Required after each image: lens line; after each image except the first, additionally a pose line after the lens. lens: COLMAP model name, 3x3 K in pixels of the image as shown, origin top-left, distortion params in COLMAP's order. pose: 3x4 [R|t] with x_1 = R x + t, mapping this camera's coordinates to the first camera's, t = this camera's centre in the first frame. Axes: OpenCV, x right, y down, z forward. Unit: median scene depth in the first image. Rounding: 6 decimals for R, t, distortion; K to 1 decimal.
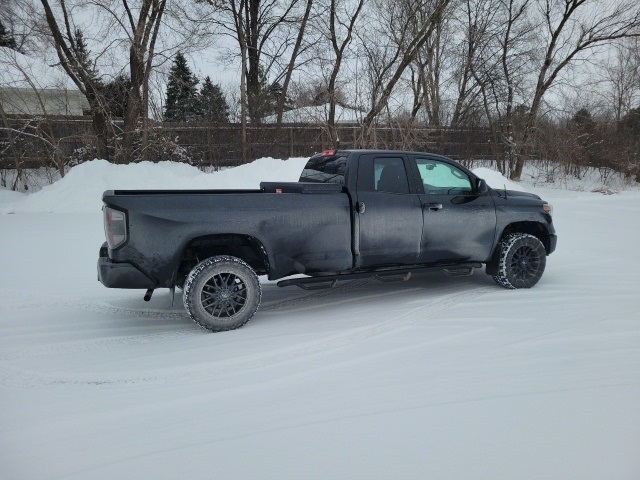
lens RADIAL K [[477.3, 0, 322.6], [0, 477.3, 239.8], [0, 0, 1]] dist [0.053027, -0.030276]
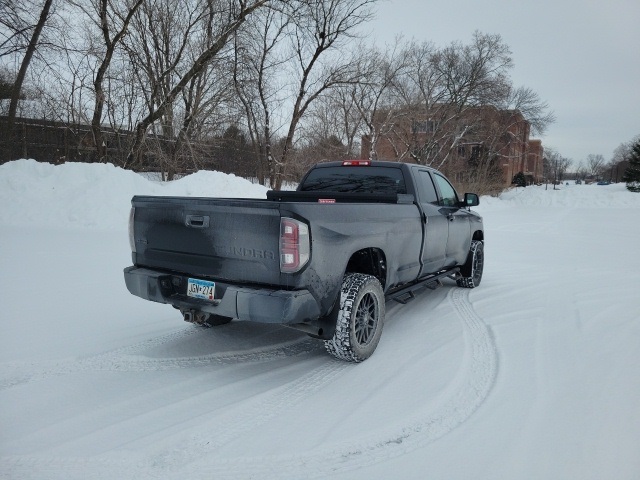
lens RADIAL K [[479.9, 0, 324.0], [0, 479.9, 241.5], [0, 0, 1]] dist [0.038987, -0.012943]
pose [[0.811130, -0.031055, 0.584041, -0.619959], [0.048246, 0.998739, -0.013899, -0.012471], [-0.582872, 0.039452, 0.811605, 0.260941]]
